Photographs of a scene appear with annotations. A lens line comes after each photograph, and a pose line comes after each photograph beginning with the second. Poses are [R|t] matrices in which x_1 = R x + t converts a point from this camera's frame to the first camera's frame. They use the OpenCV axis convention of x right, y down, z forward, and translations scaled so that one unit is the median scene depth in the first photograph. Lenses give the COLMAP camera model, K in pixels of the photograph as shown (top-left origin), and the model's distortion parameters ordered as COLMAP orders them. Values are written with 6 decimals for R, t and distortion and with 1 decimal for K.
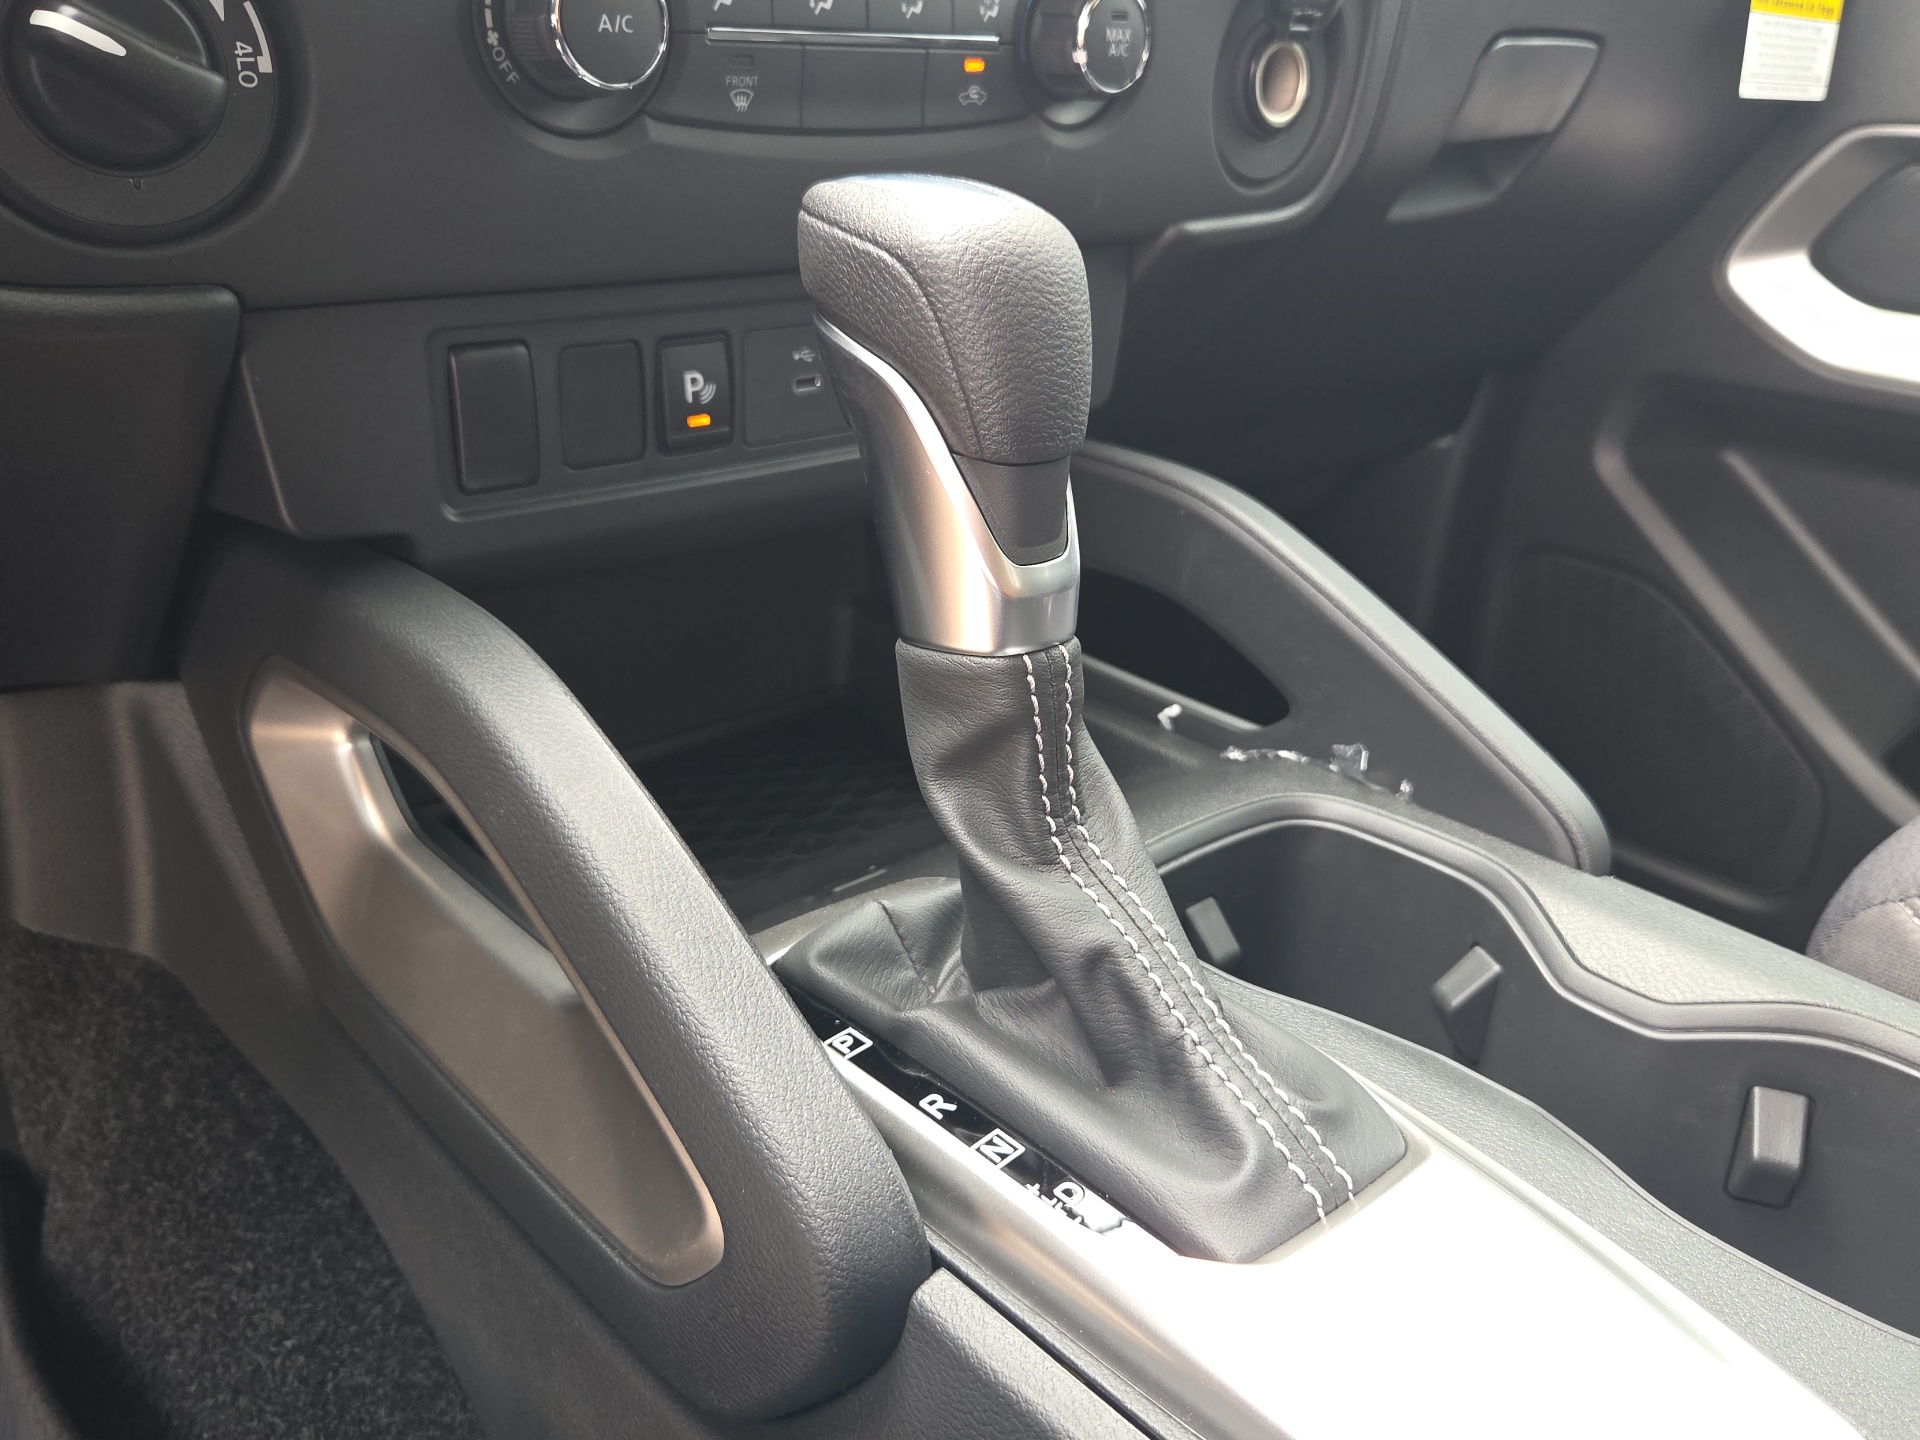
lens RADIAL K [[1616.9, 0, 958.4], [0, 1616.9, 706.2], [0, 0, 1]] dist [0.013513, 0.008306]
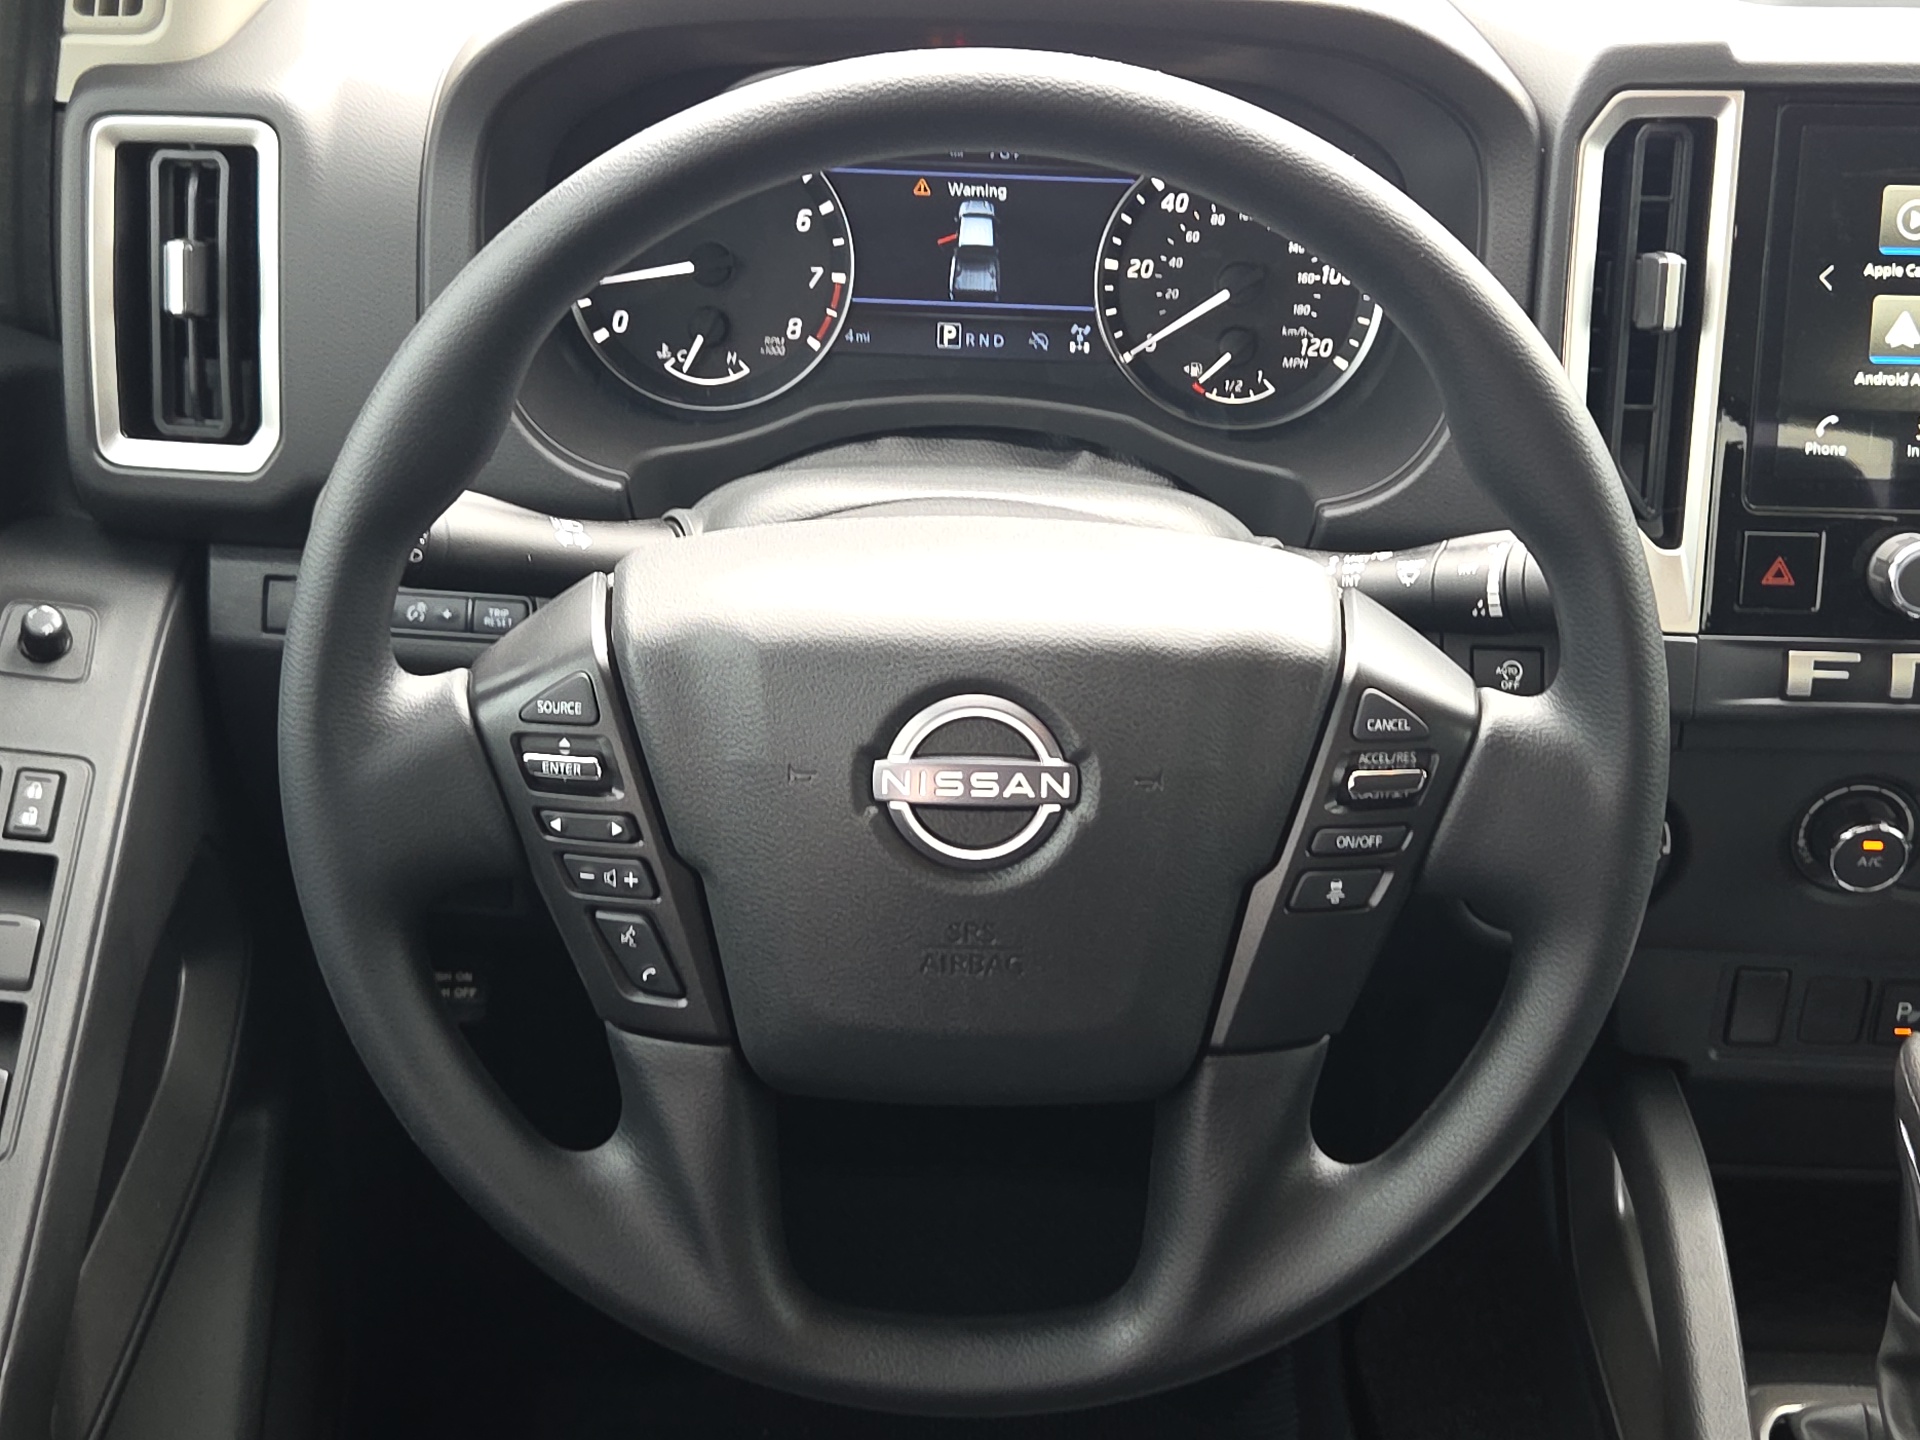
lens RADIAL K [[2801.0, 0, 953.8], [0, 2801.0, 669.8], [0, 0, 1]] dist [0.083389, -0.106569]
pose [[0.743114, 0.304005, -0.596122, 0.678131], [-0.261476, 0.951938, 0.159510, -0.728939], [0.615964, 0.037338, 0.786889, -1.677979]]
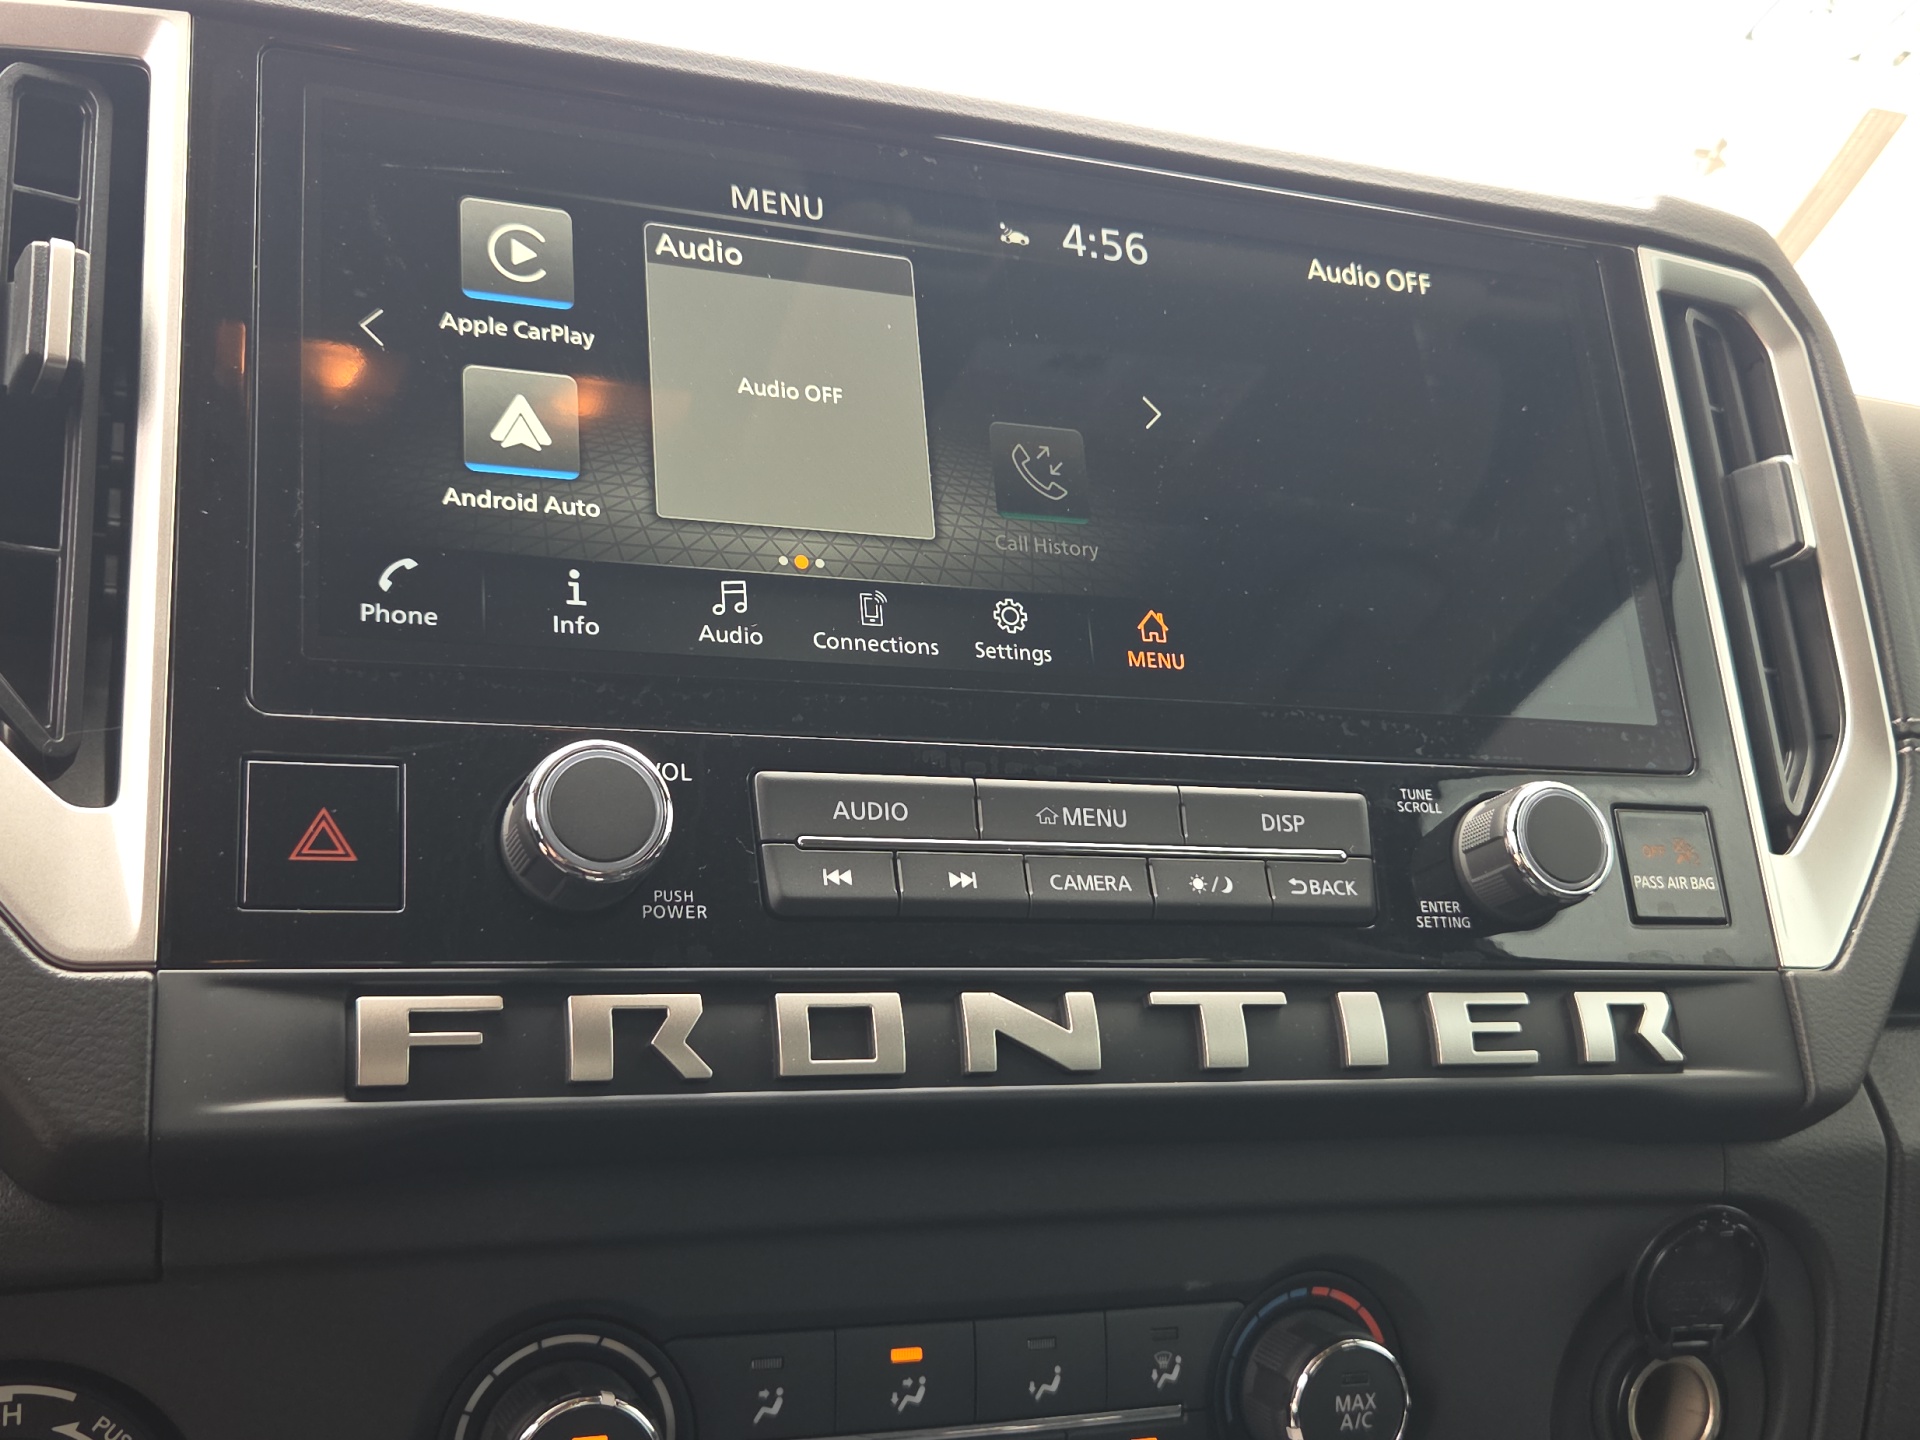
lens RADIAL K [[2164.5, 0, 957.8], [0, 2164.5, 702.0], [0, 0, 1]] dist [0.091954, -0.176413]
pose [[0.943179, -0.009825, -0.332140, 0.296979], [-0.133210, 0.904544, -0.405037, -0.311209], [0.304415, 0.426266, 0.851838, -0.049884]]
